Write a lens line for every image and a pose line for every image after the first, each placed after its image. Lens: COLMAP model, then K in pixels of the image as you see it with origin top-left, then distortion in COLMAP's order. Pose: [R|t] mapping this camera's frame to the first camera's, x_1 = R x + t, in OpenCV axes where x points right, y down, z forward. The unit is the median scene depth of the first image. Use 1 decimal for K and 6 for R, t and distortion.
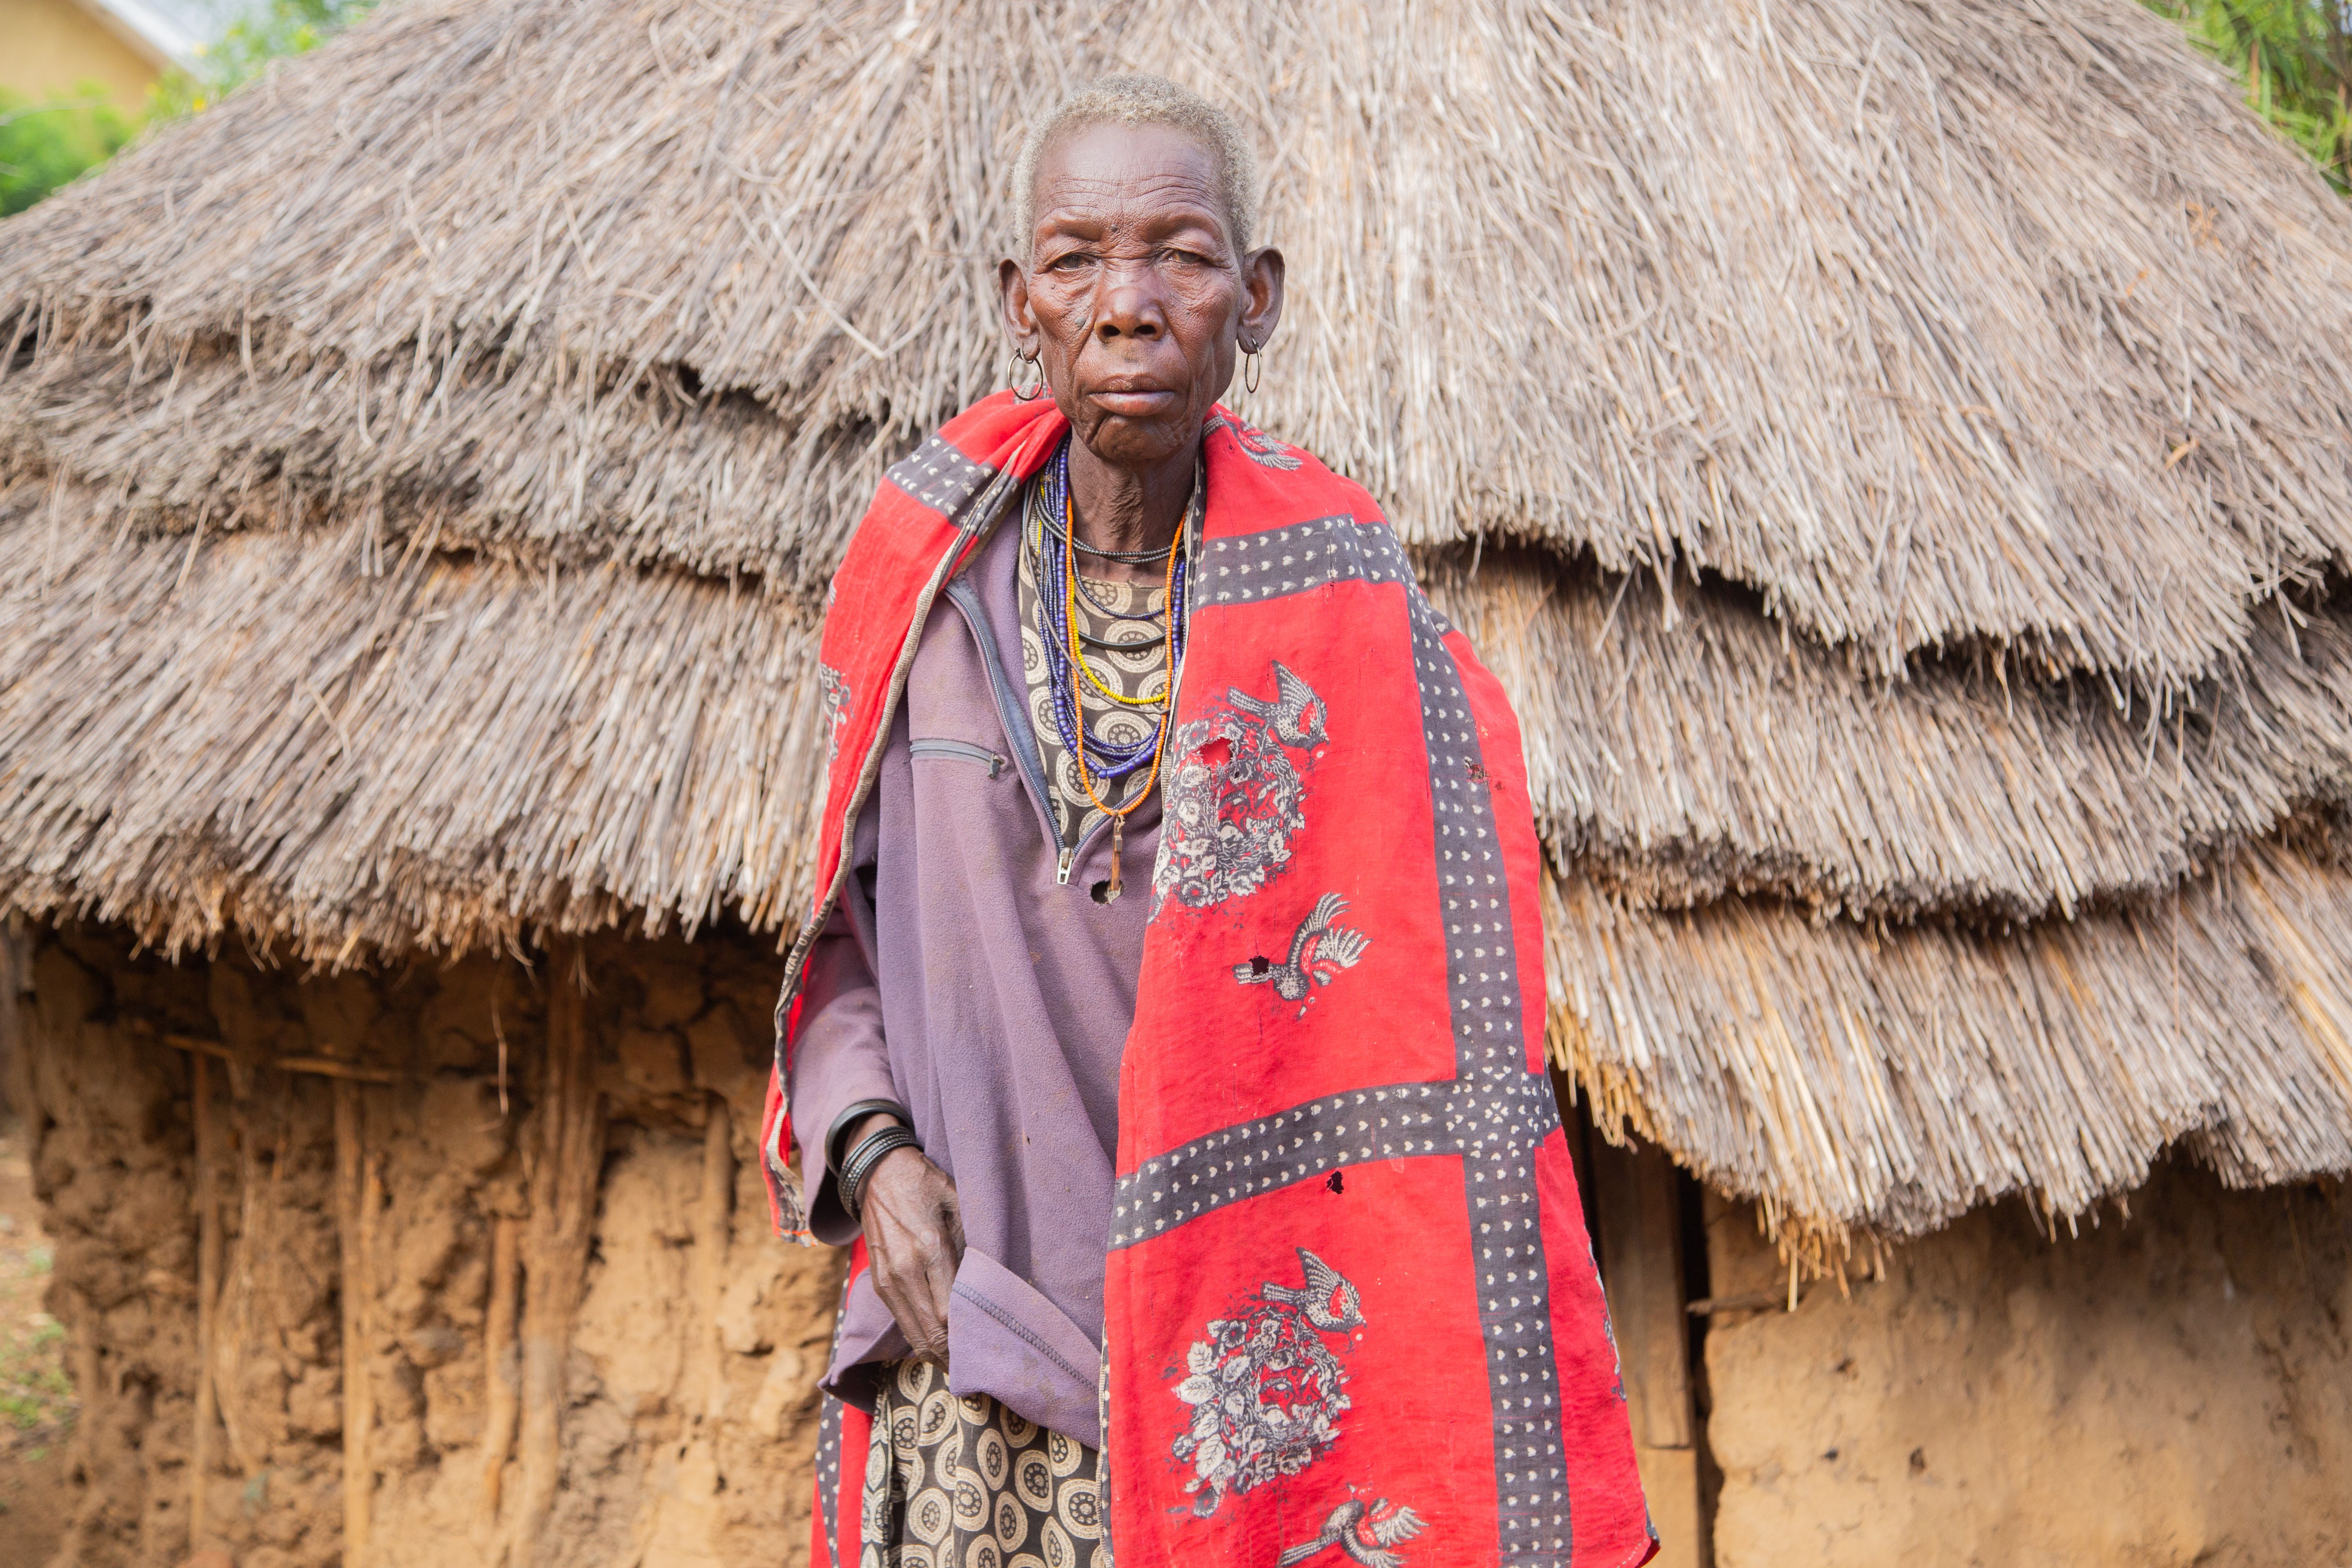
lens RADIAL K [[3615.2, 0, 1176.0], [0, 3615.2, 784.0], [0, 0, 1]] dist [0.193752, 0.073340]
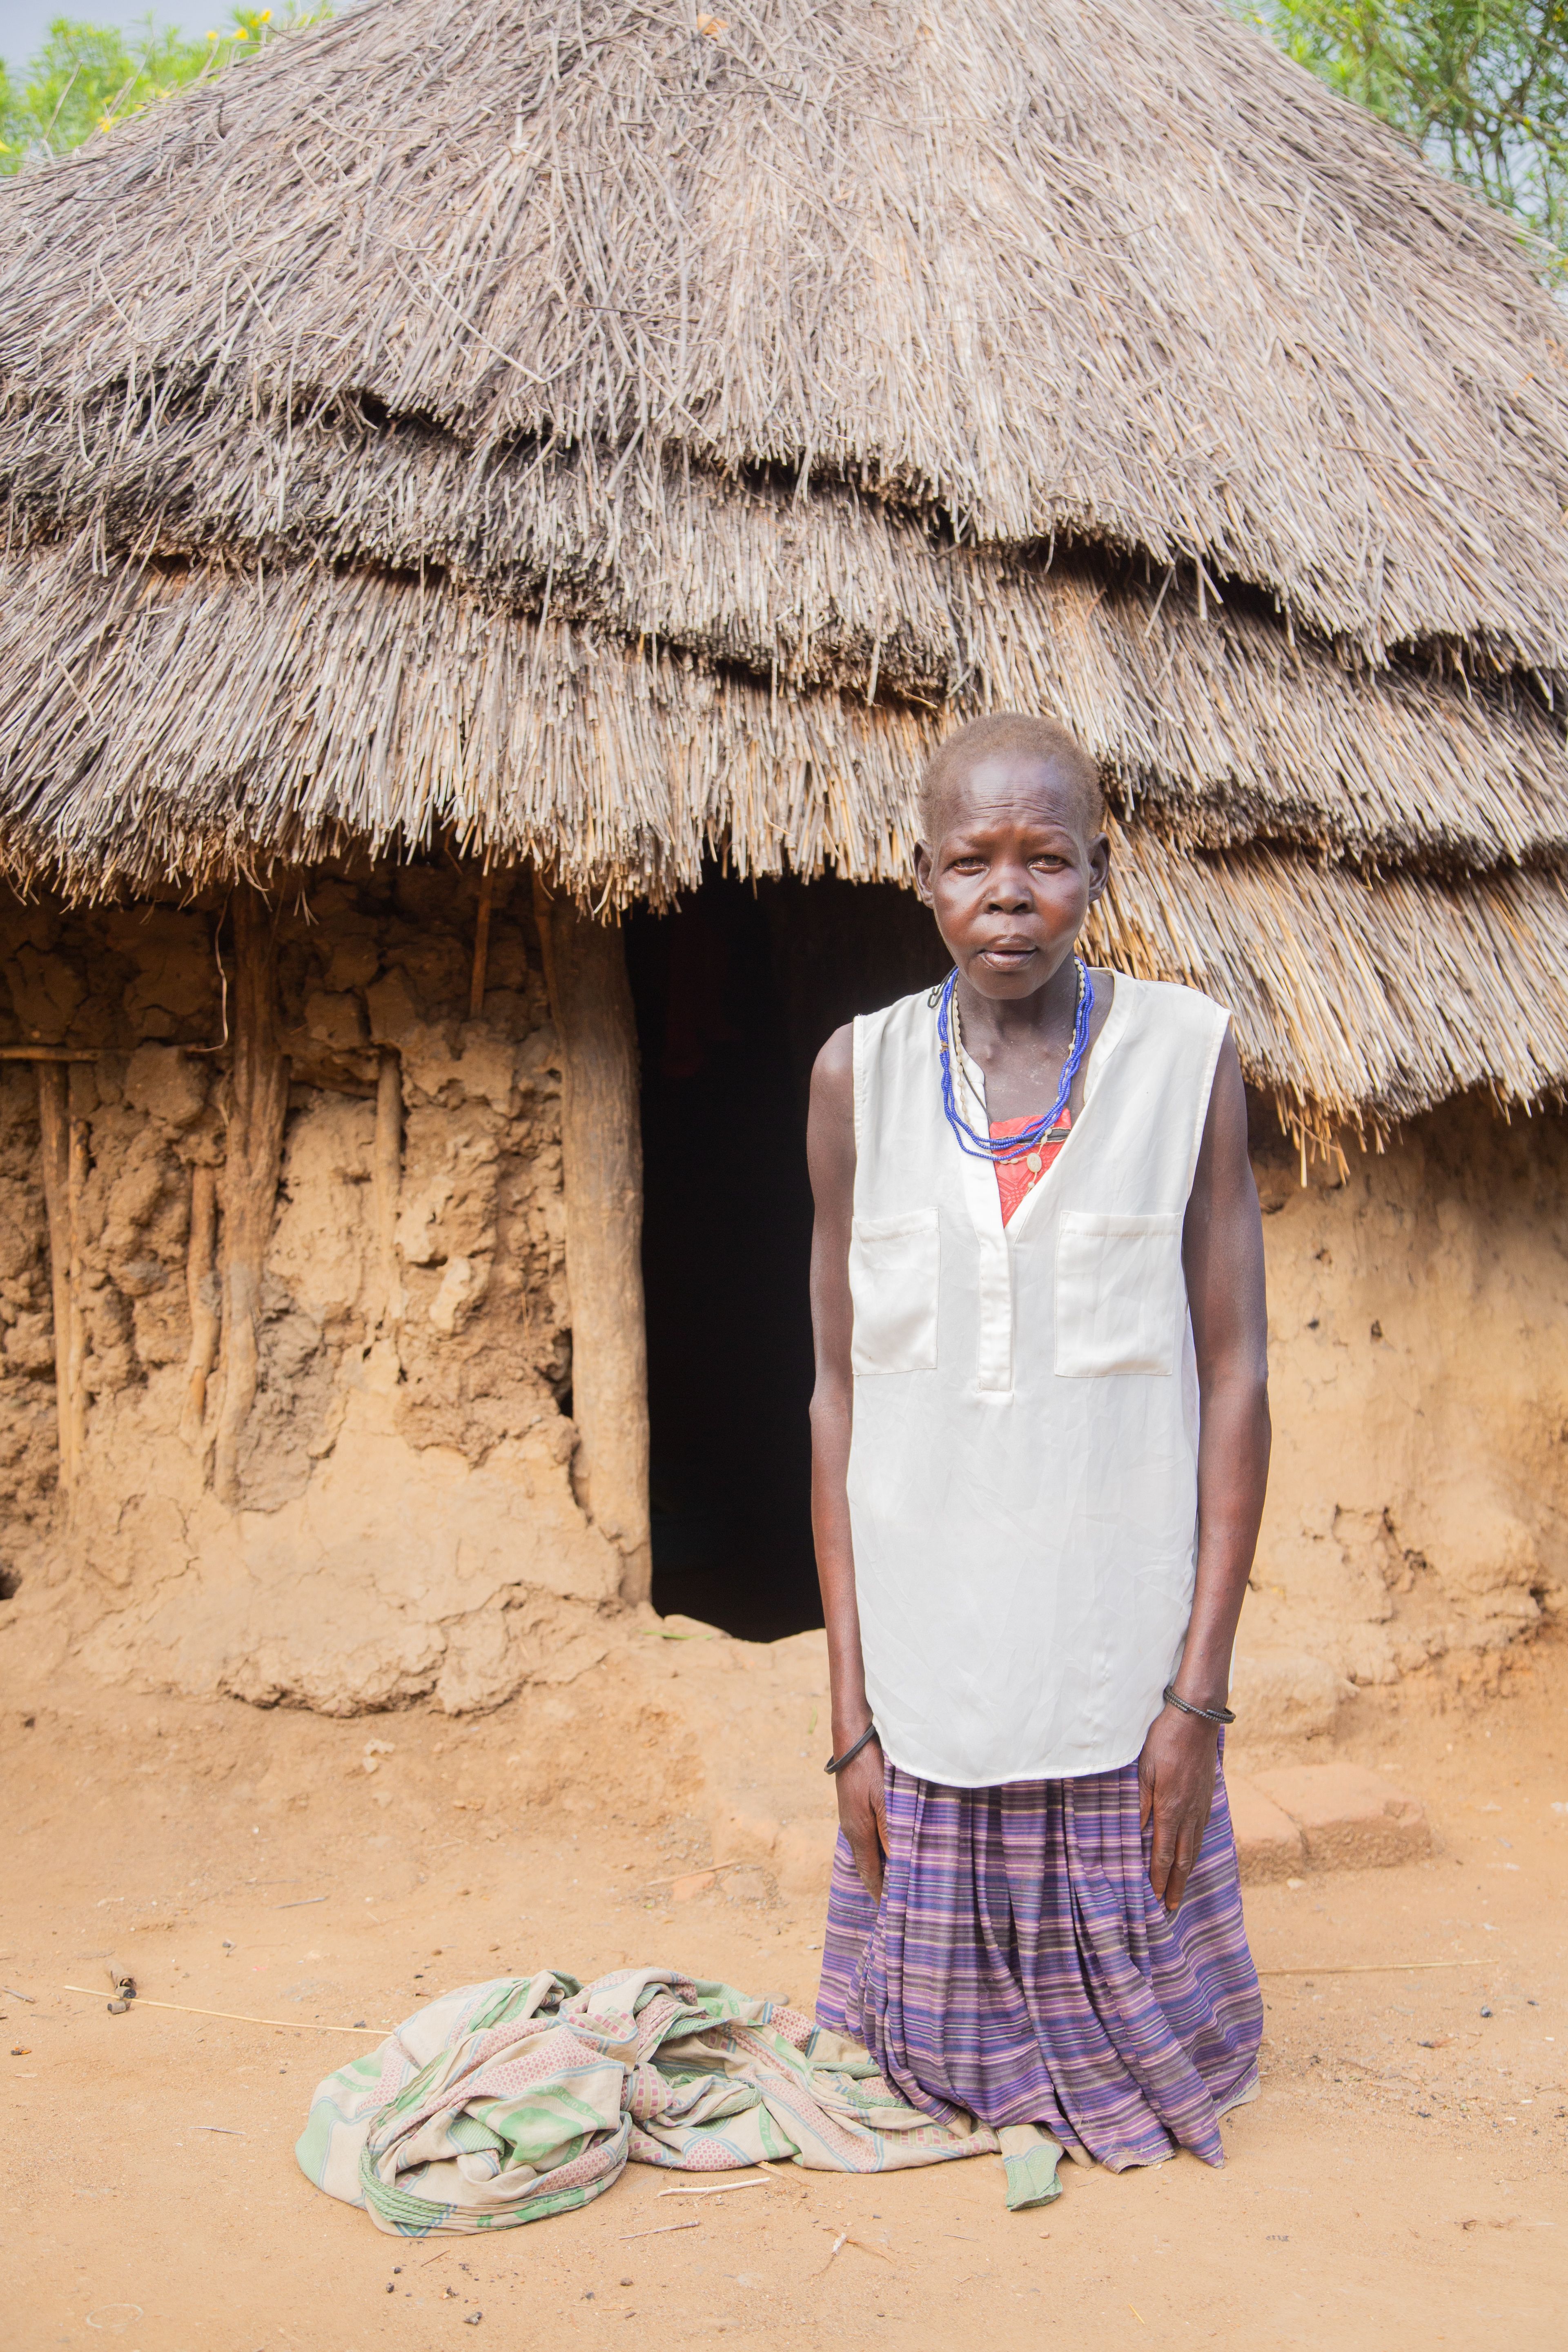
lens RADIAL K [[2891.8, 0, 784.0], [0, 2891.8, 1176.0], [0, 0, 1]] dist [0.076305, 0.202178]
pose [[0.993848, -0.020864, 0.108772, -0.108214], [0.019072, 0.999665, 0.017491, 0.119105], [-0.109101, -0.015309, 0.993913, 0.055002]]
